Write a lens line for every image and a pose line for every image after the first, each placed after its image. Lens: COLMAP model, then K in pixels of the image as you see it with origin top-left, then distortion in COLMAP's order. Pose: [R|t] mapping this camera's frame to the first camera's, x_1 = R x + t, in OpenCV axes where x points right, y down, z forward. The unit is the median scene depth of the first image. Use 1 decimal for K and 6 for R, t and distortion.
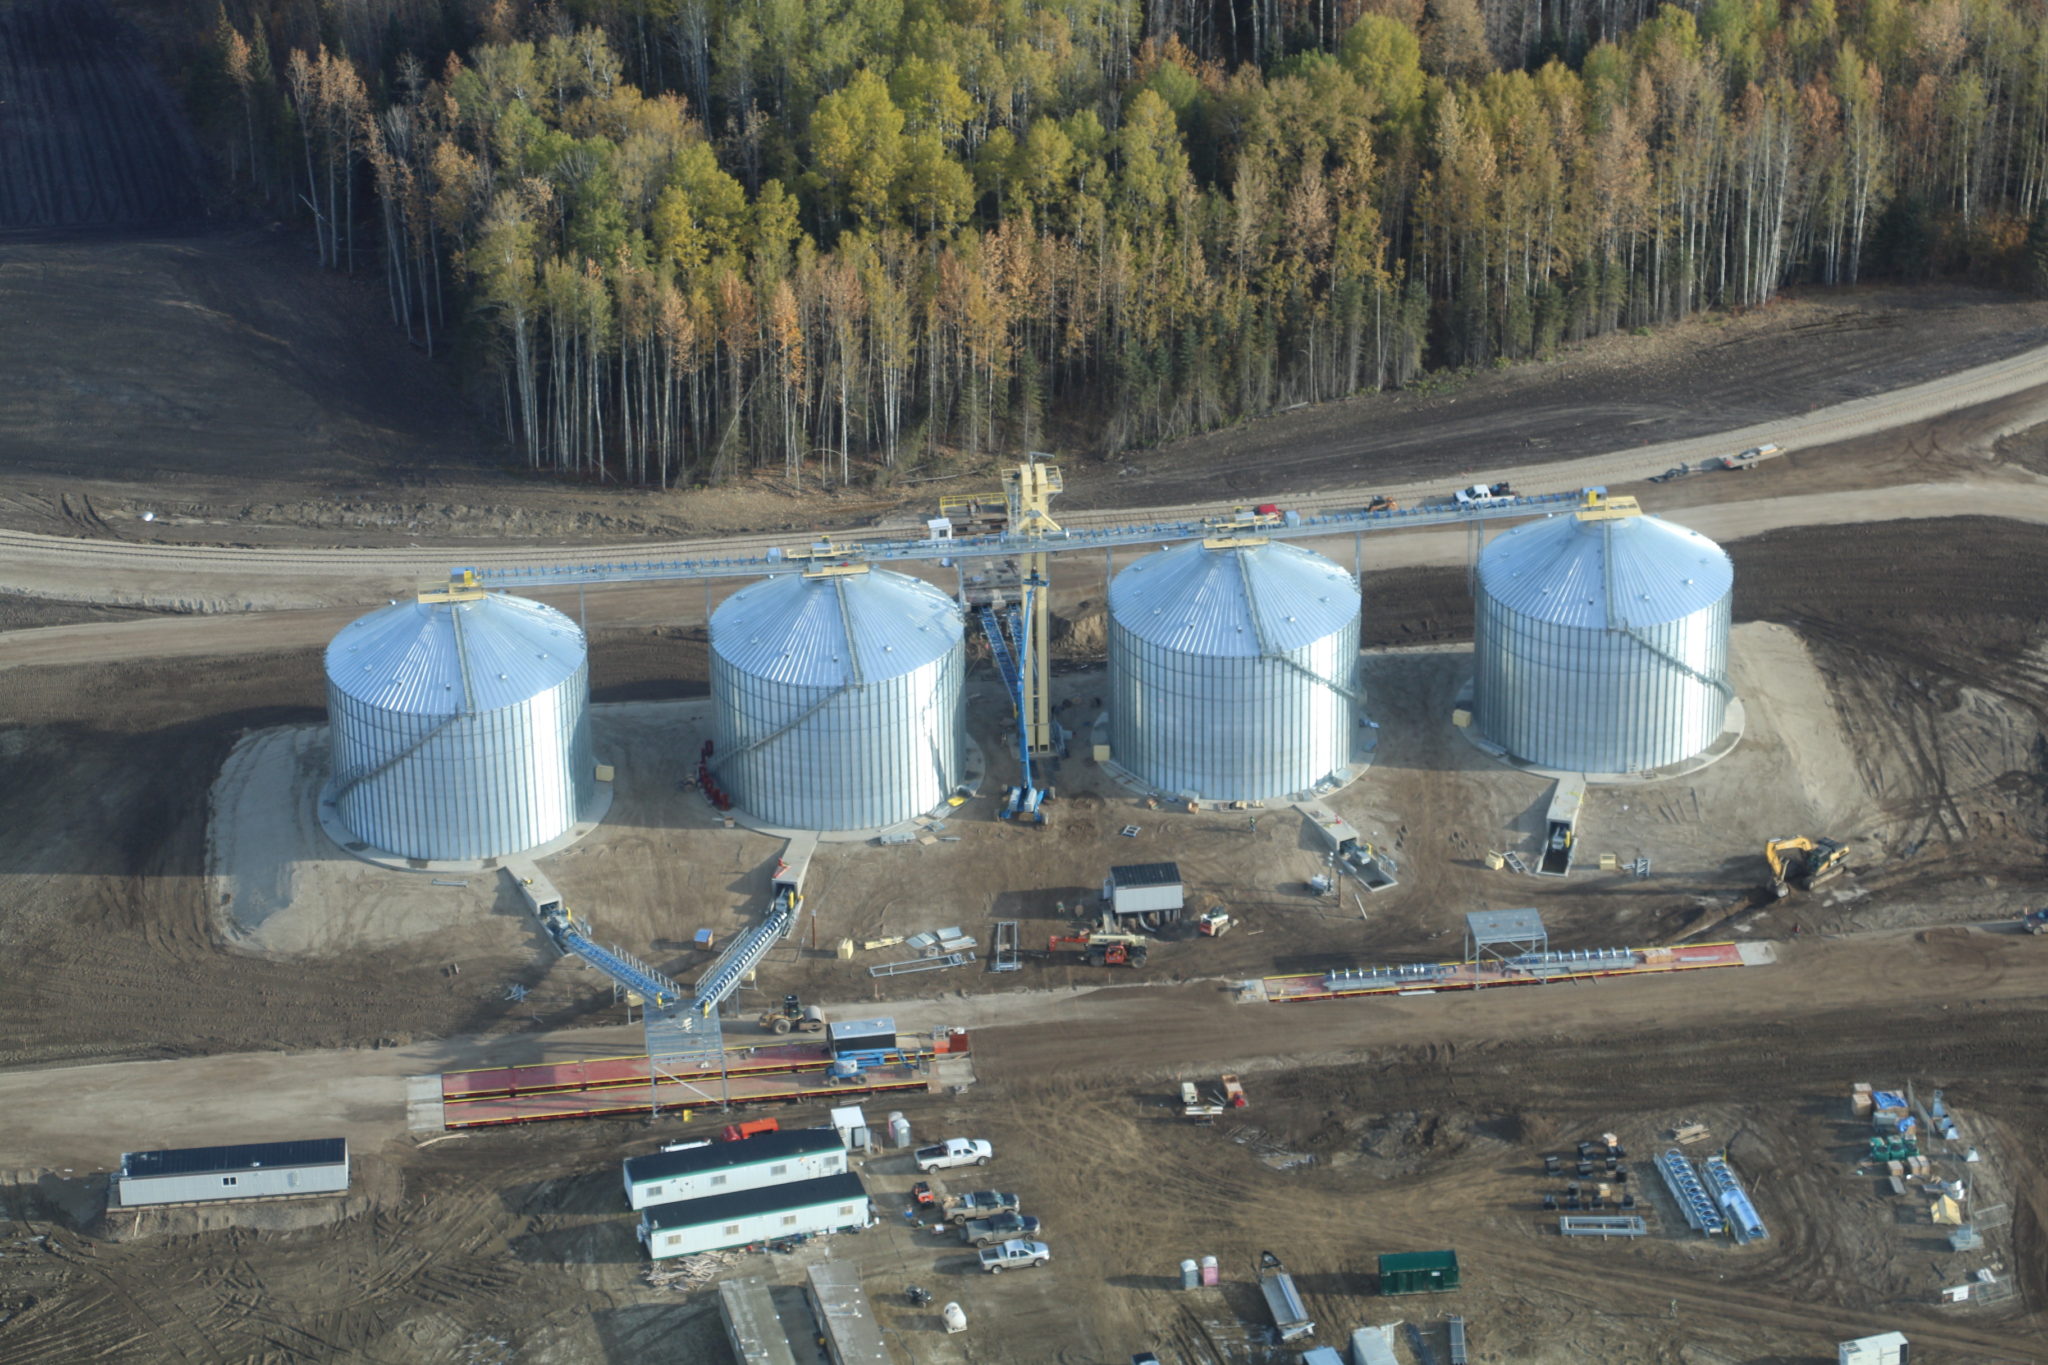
lens RADIAL K [[5789.5, 0, 1015.3], [0, 5789.5, 679.2], [0, 0, 1]] dist [0.581311, 0.000000]
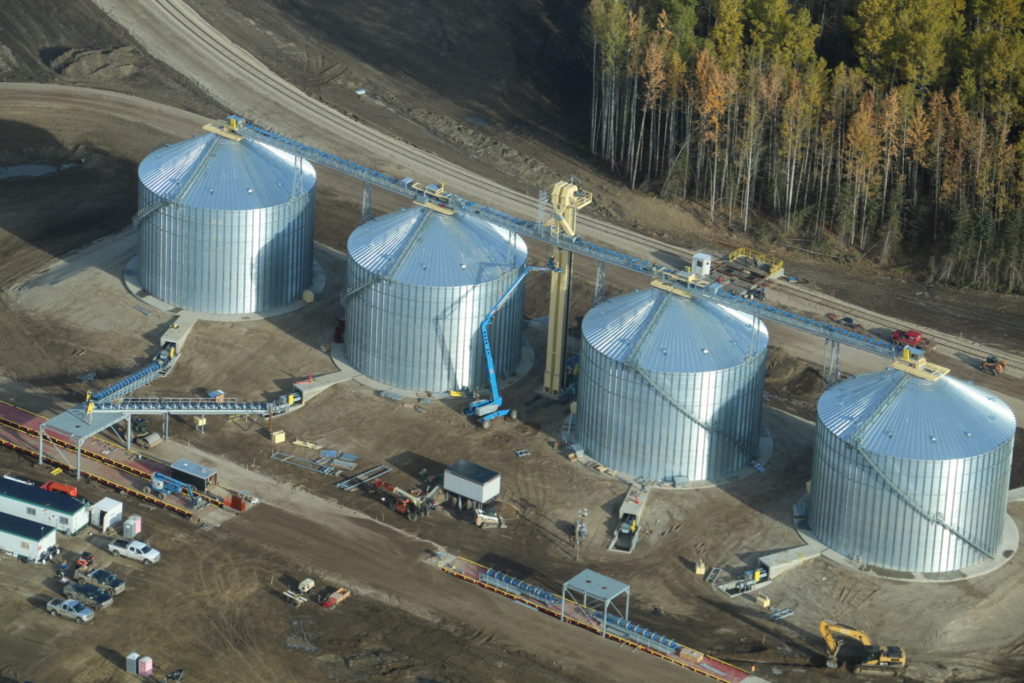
lens RADIAL K [[4633.6, 0, 511.1], [0, 4633.6, 341.2], [0, 0, 1]] dist [1.403813, 0.000000]
pose [[0.724407, 0.344251, -0.597266, 0.686389], [-0.376229, 0.923411, 0.075917, -0.083441], [0.577656, 0.169714, 0.798442, 0.114933]]
